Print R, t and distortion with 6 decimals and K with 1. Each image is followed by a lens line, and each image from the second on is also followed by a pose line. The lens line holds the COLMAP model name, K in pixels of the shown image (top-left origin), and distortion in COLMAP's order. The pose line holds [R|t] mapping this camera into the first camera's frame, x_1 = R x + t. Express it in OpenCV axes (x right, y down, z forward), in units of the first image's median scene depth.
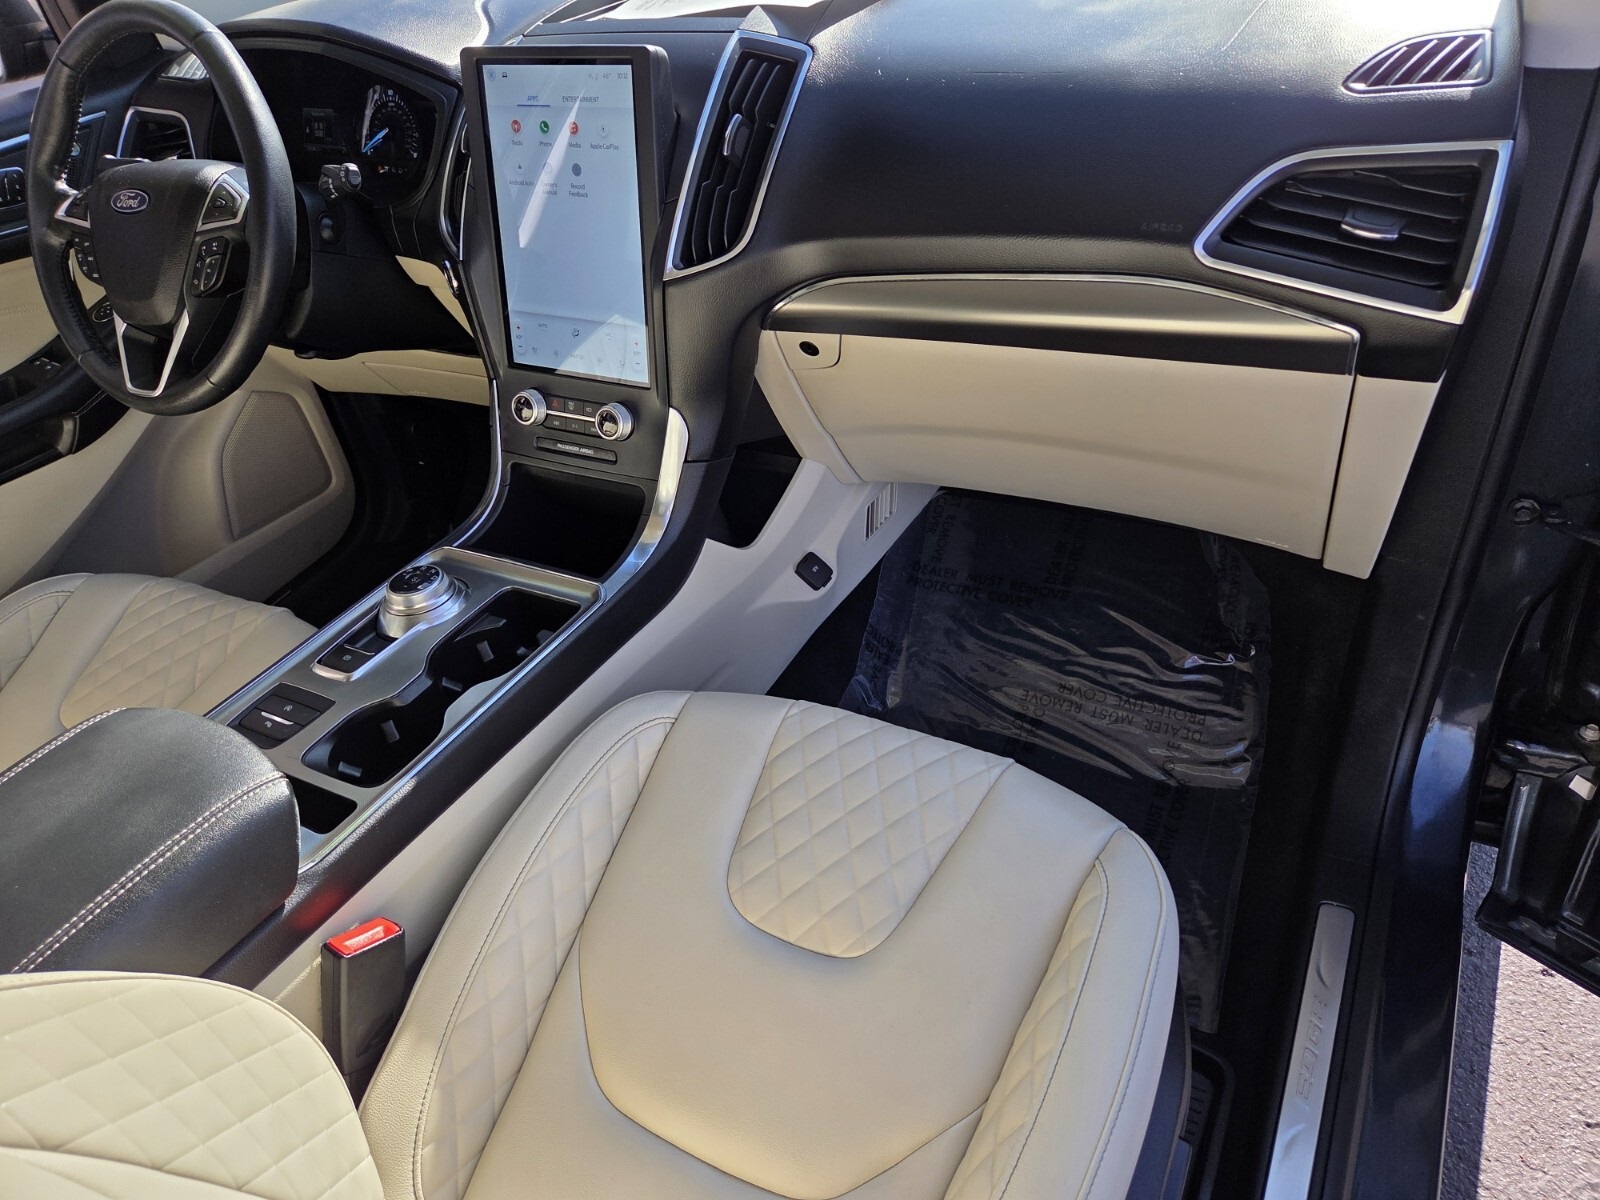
lens RADIAL K [[1062.2, 0, 793.9], [0, 1062.2, 588.3], [0, 0, 1]] dist [0.064507, -0.065111]
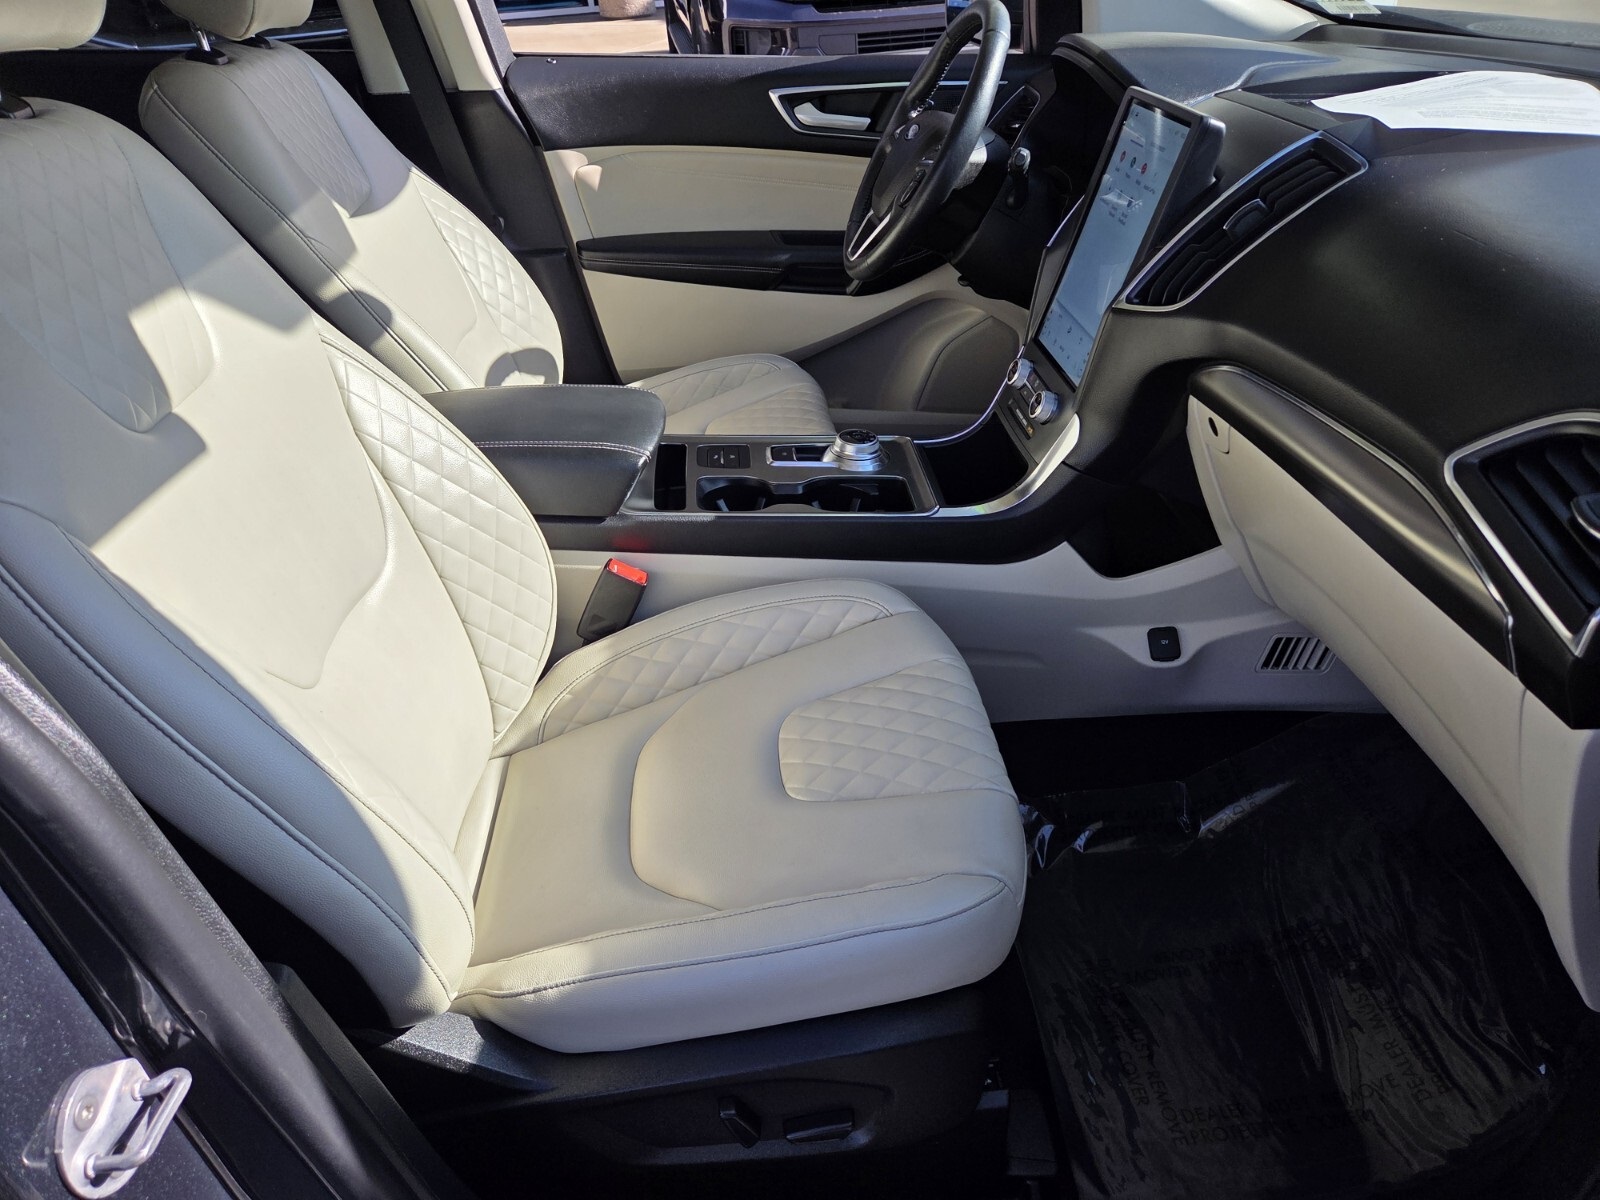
lens RADIAL K [[1062.2, 0, 793.9], [0, 1062.2, 588.3], [0, 0, 1]] dist [0.064507, -0.065111]
pose [[0.527753, 0.541171, -0.654683, 0.598271], [-0.561769, 0.800498, 0.208851, -0.092623], [0.637096, 0.257559, 0.726479, 0.024737]]
